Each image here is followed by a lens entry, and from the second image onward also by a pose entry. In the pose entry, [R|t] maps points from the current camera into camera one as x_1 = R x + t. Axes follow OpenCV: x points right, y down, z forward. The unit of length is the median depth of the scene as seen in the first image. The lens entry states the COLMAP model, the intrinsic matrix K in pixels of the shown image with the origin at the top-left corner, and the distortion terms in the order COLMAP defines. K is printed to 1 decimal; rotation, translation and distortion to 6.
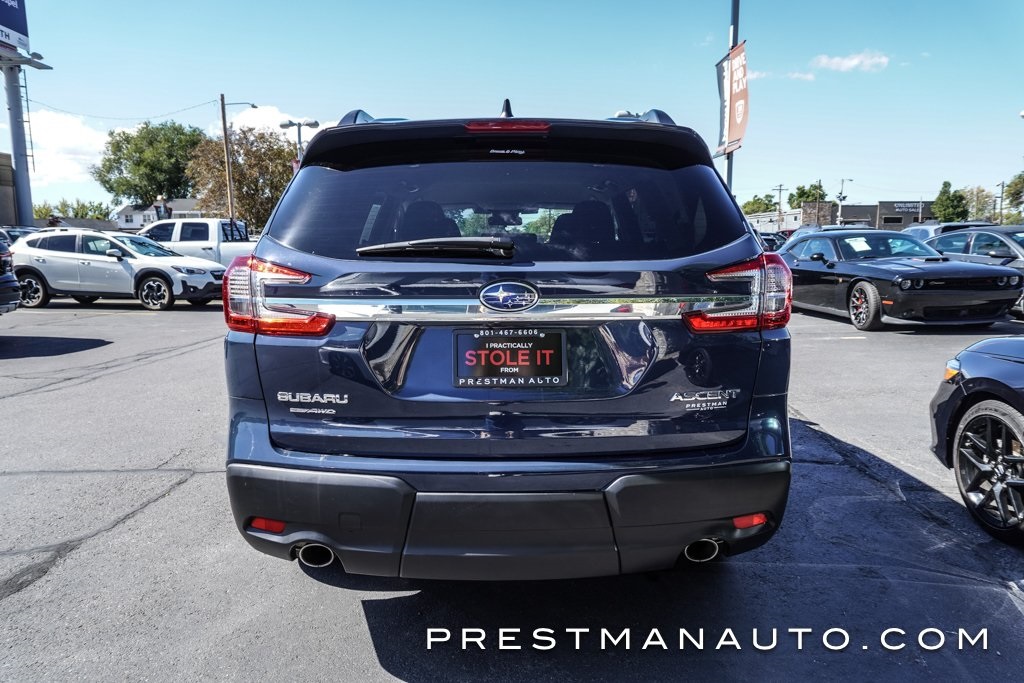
lens RADIAL K [[679.1, 0, 512.0], [0, 679.1, 341.5], [0, 0, 1]] dist [-0.040789, 0.021090]
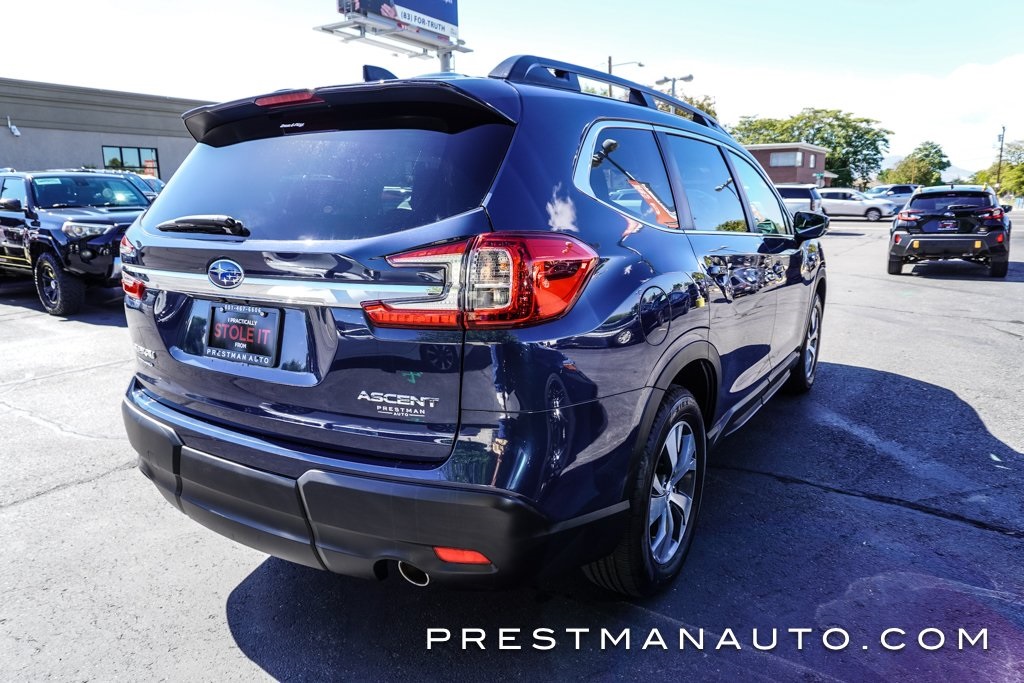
lens RADIAL K [[679.1, 0, 512.0], [0, 679.1, 341.5], [0, 0, 1]] dist [-0.040789, 0.021090]
pose [[0.835924, 0.103323, -0.539032, 0.874577], [-0.068640, 0.994090, 0.084104, -0.076414], [0.544537, -0.033305, 0.838076, 0.362608]]
